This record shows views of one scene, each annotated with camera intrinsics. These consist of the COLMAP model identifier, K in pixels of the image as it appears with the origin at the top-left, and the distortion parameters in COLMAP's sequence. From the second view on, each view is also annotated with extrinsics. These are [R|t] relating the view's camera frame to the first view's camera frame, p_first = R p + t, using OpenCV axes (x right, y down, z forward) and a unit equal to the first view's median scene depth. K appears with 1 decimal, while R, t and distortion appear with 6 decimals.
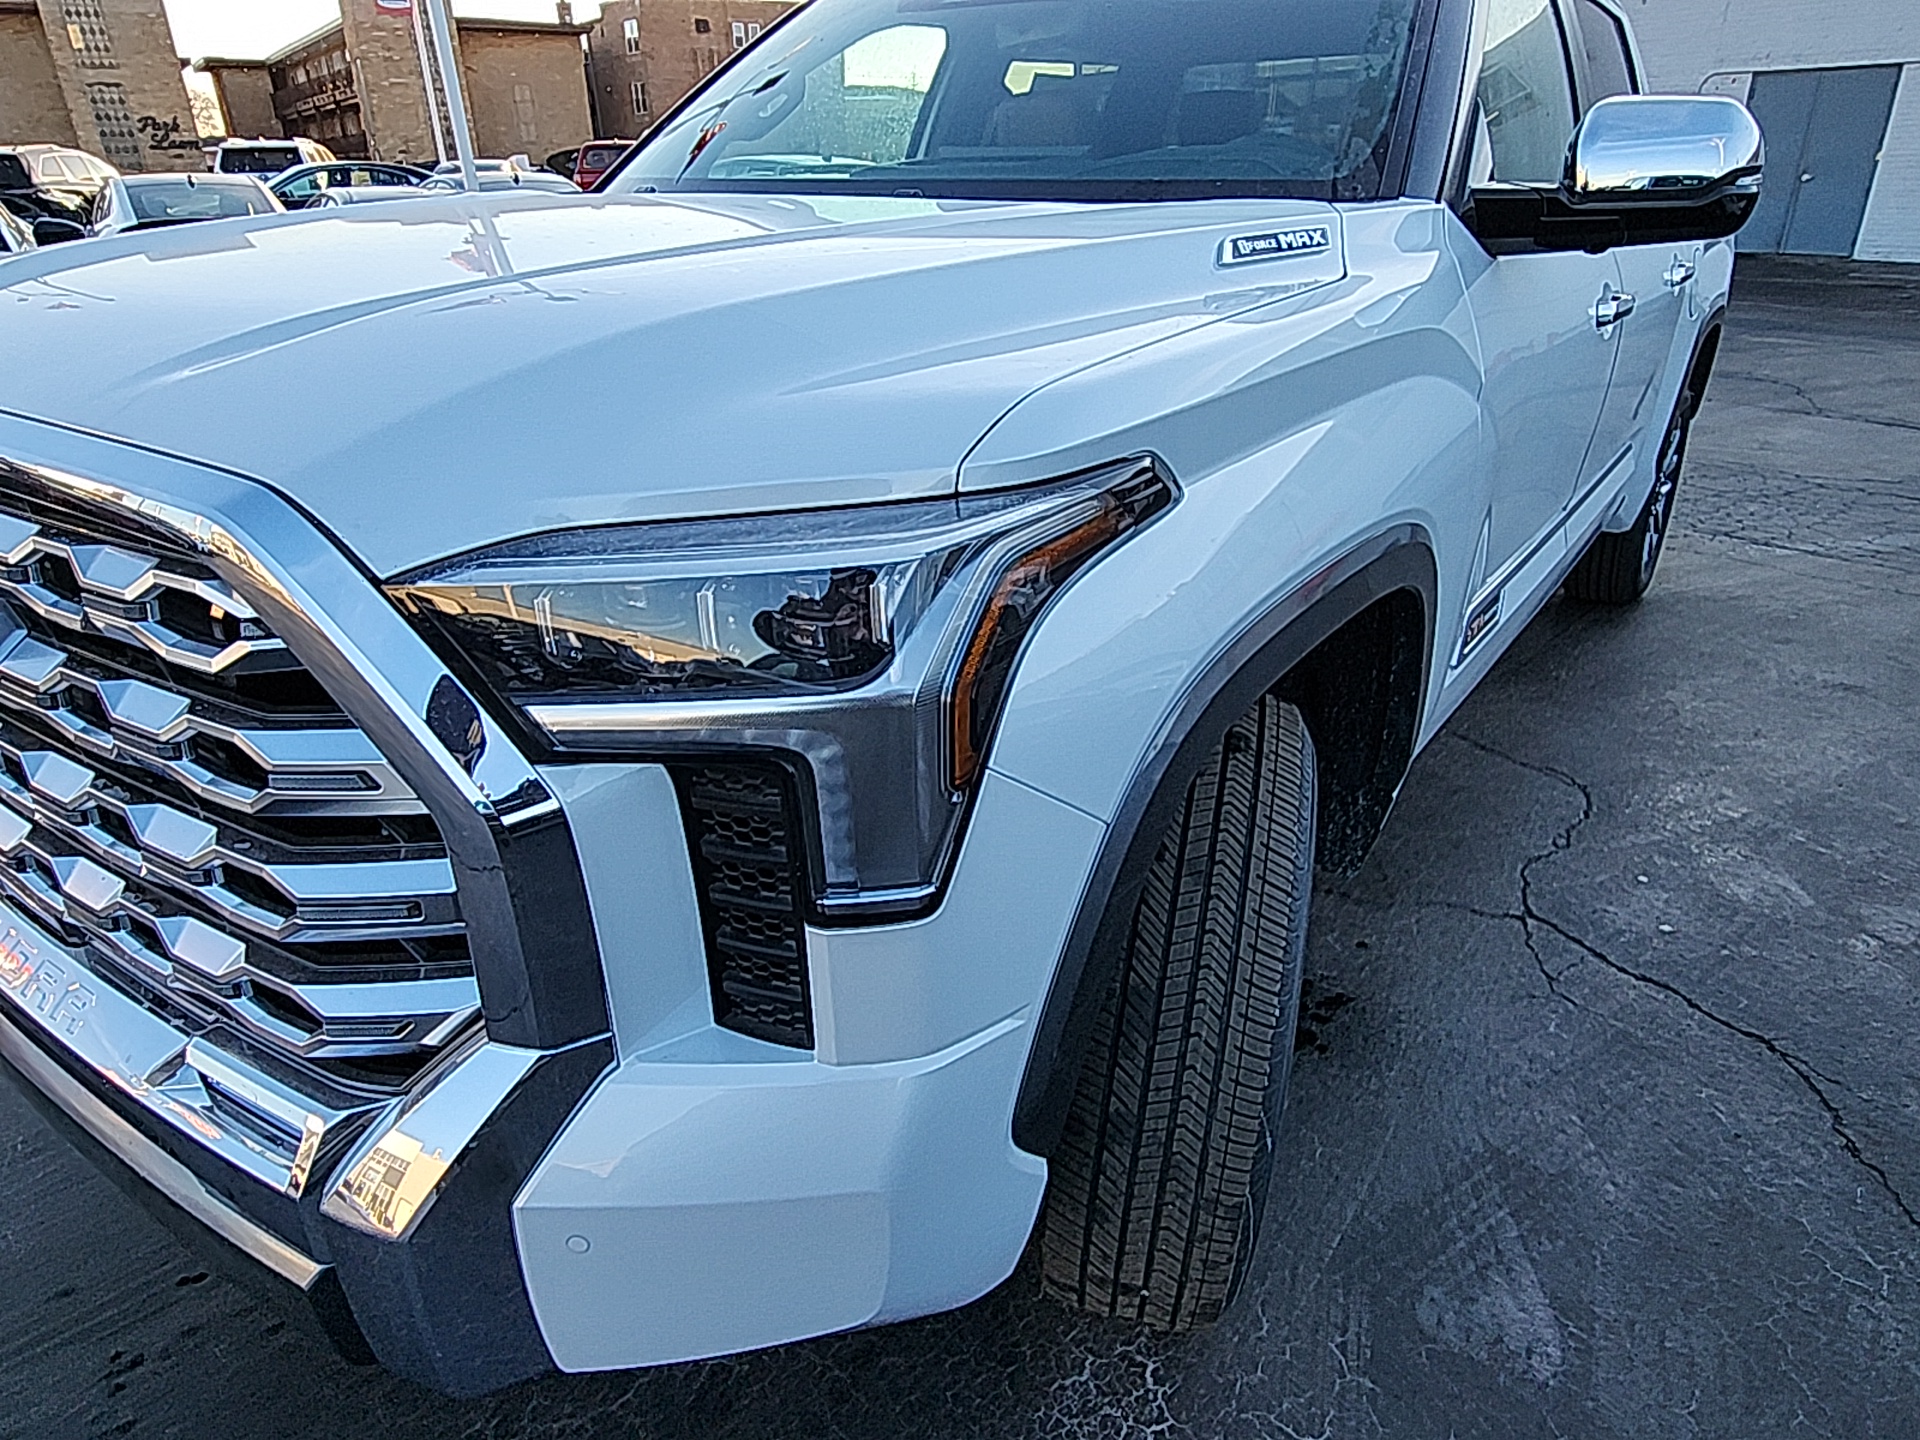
lens RADIAL K [[1371.6, 0, 1000.3], [0, 1371.6, 723.2], [0, 0, 1]] dist [0.004484, -0.001574]
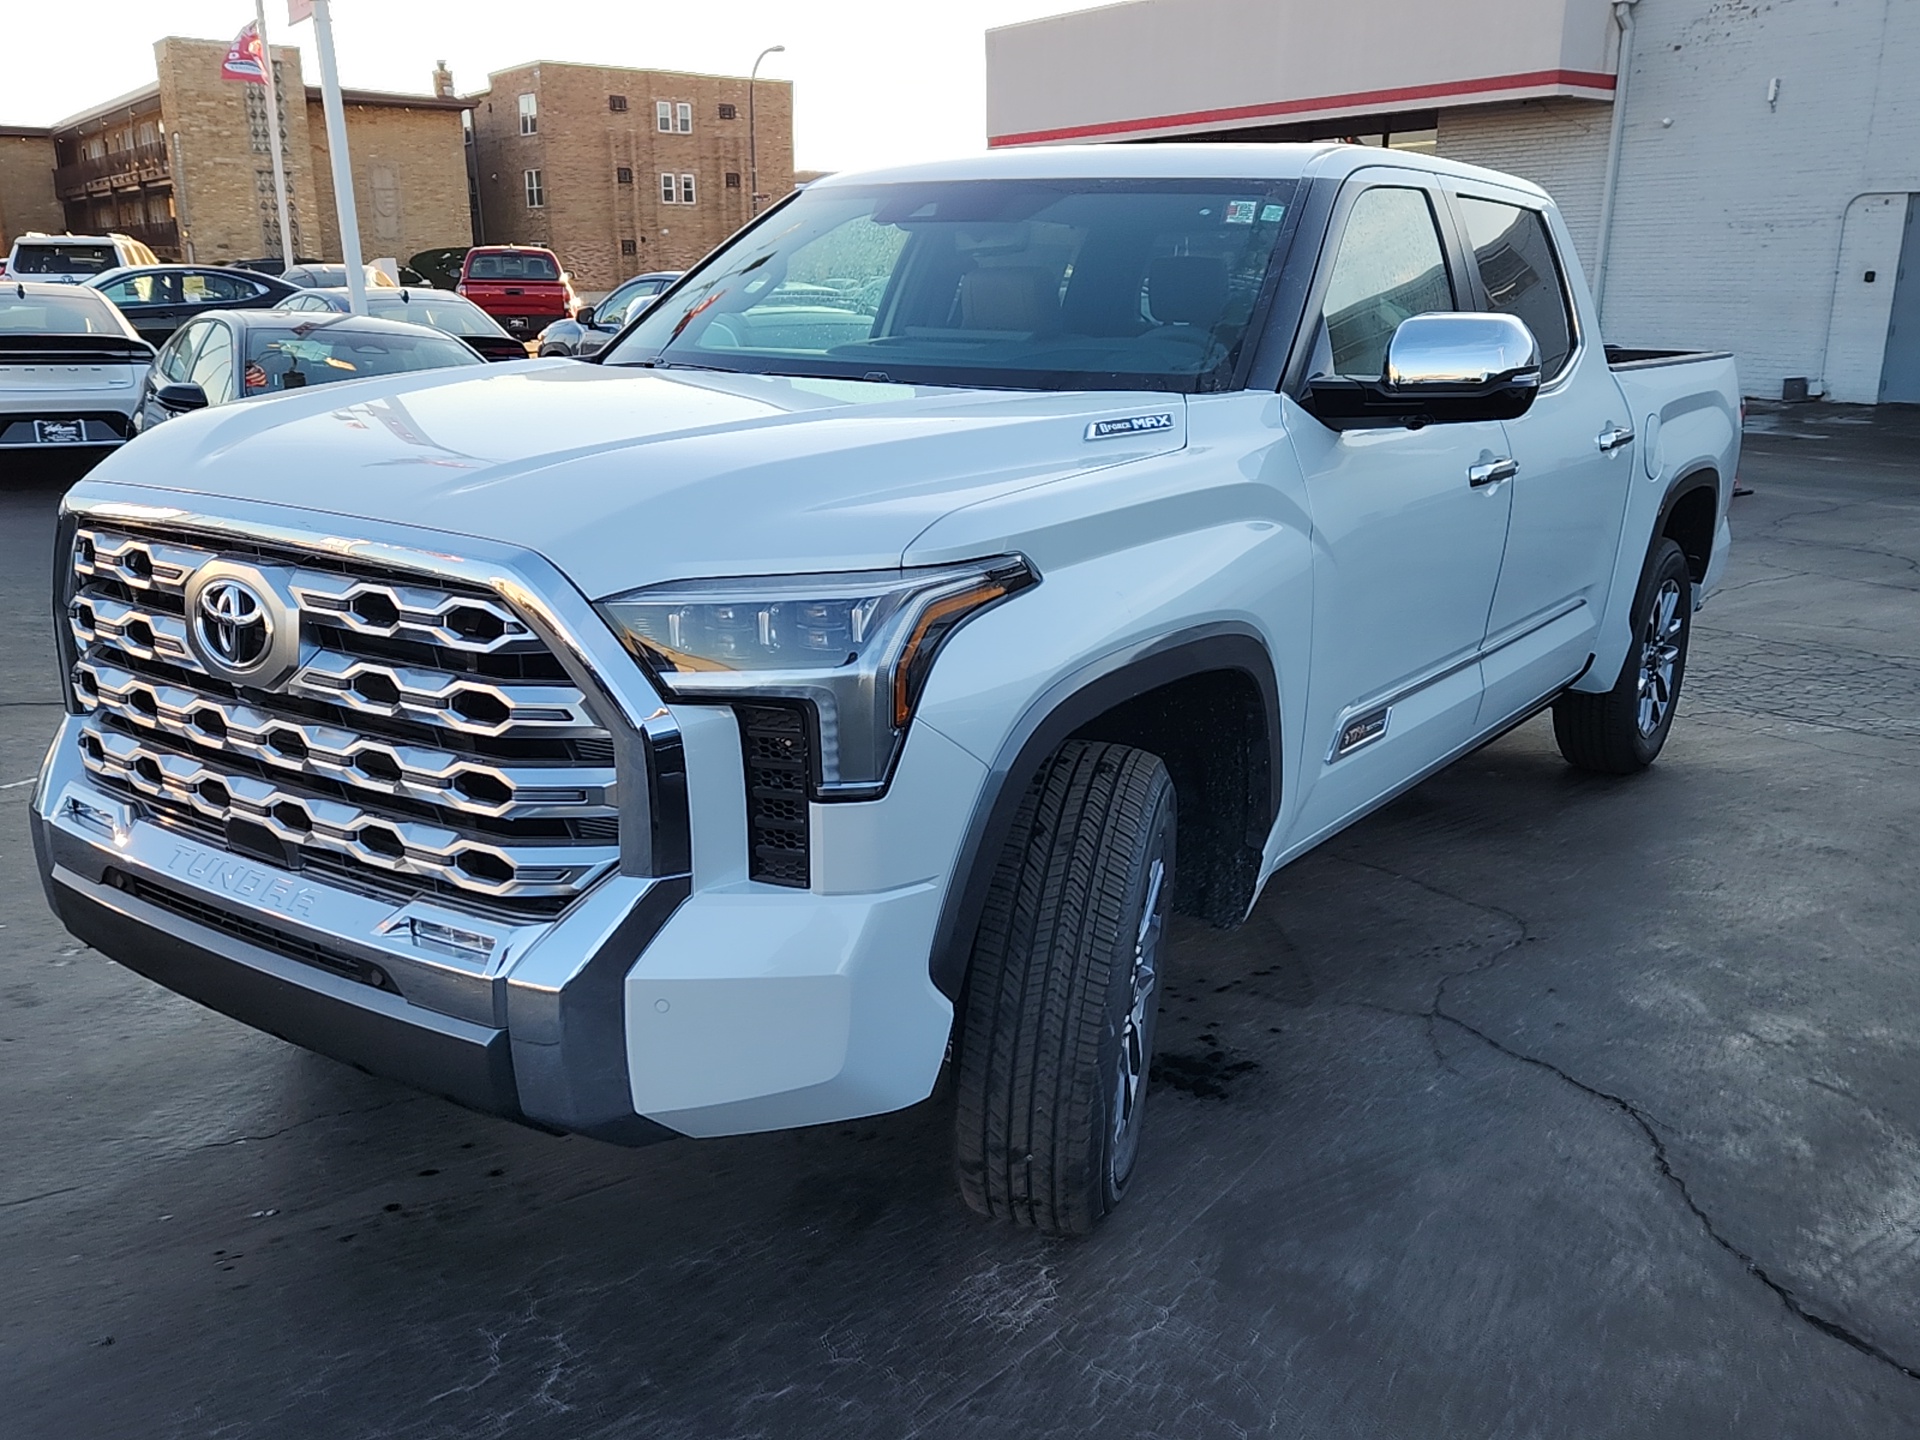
lens RADIAL K [[2387.8, 0, 1033.8], [0, 2387.8, 708.9], [0, 0, 1]] dist [0.121835, -0.150292]
pose [[0.999842, 0.016195, 0.007313, 0.086364], [-0.014567, 0.982704, -0.184610, 0.419604], [-0.010177, 0.184475, 0.982785, -1.450523]]
